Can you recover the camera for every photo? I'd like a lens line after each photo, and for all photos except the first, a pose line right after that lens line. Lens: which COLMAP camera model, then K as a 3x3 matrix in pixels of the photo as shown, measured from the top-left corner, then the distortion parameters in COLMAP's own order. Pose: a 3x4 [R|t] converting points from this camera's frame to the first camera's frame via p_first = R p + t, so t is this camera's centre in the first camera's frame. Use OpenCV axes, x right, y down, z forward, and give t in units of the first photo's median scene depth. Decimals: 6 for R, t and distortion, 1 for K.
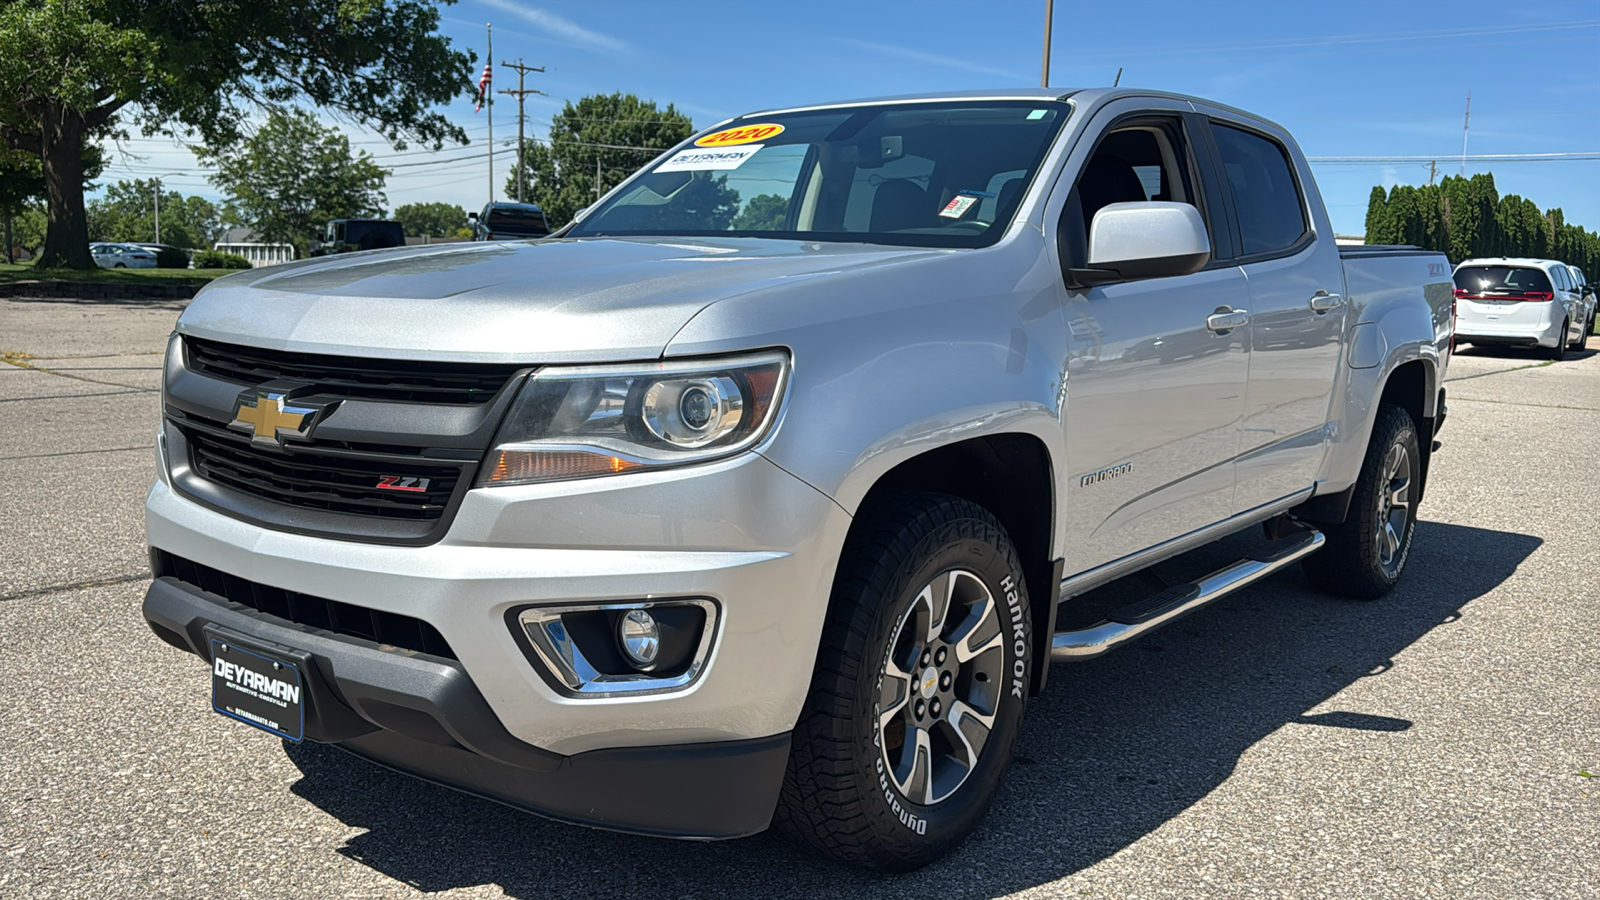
lens RADIAL K [[1355.1, 0, 800.0], [0, 1355.1, 450.0], [0, 0, 1]] dist [0.171031, -0.314249]
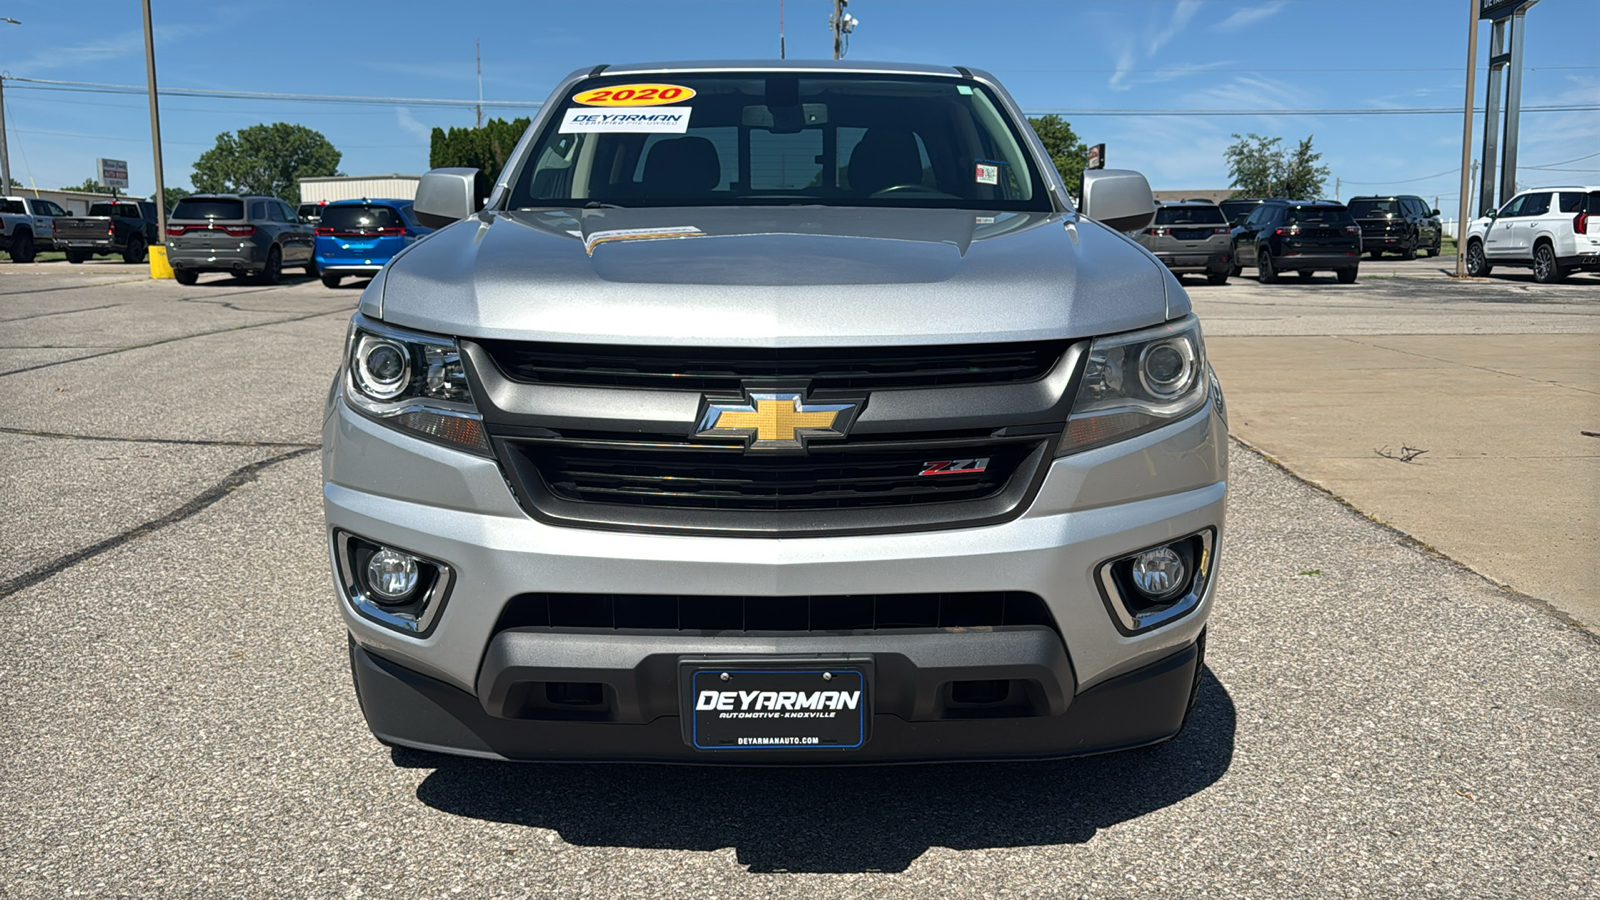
lens RADIAL K [[1355.1, 0, 800.0], [0, 1355.1, 450.0], [0, 0, 1]] dist [0.171031, -0.314249]
pose [[0.786632, -0.127579, 0.604098, -0.908664], [0.101008, 0.991828, 0.077935, -0.071551], [-0.609104, -0.000288, 0.793090, 0.255570]]
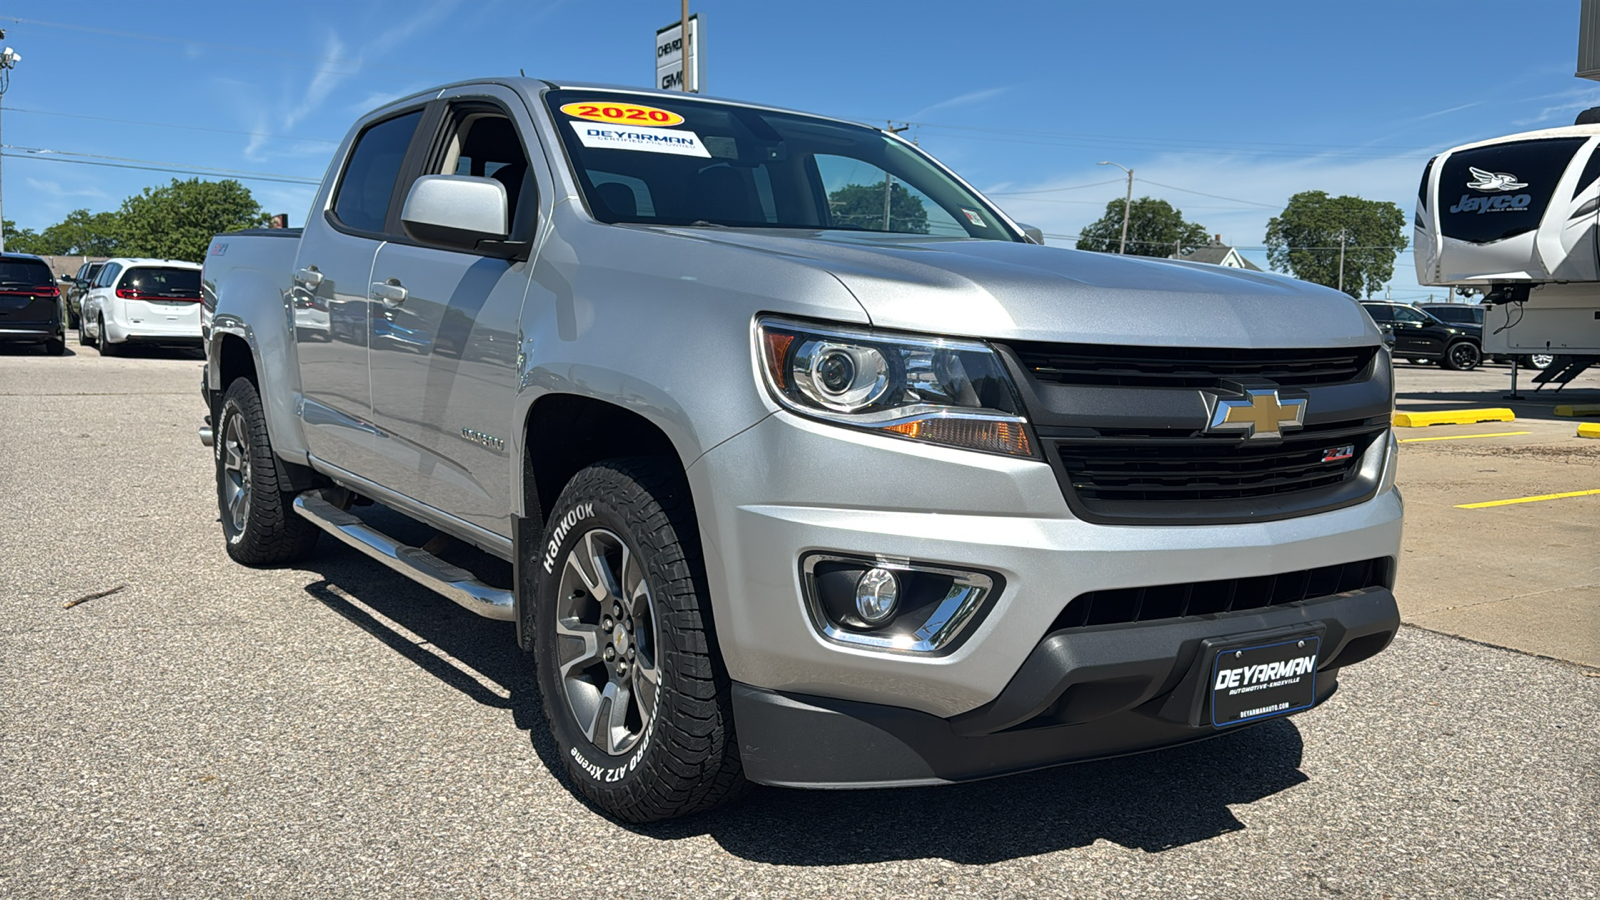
lens RADIAL K [[1355.1, 0, 800.0], [0, 1355.1, 450.0], [0, 0, 1]] dist [0.171031, -0.314249]
pose [[0.314822, -0.112038, 0.942515, -1.427981], [0.102390, 0.991223, 0.083627, -0.115028], [-0.943612, 0.070177, 0.323530, 0.973815]]
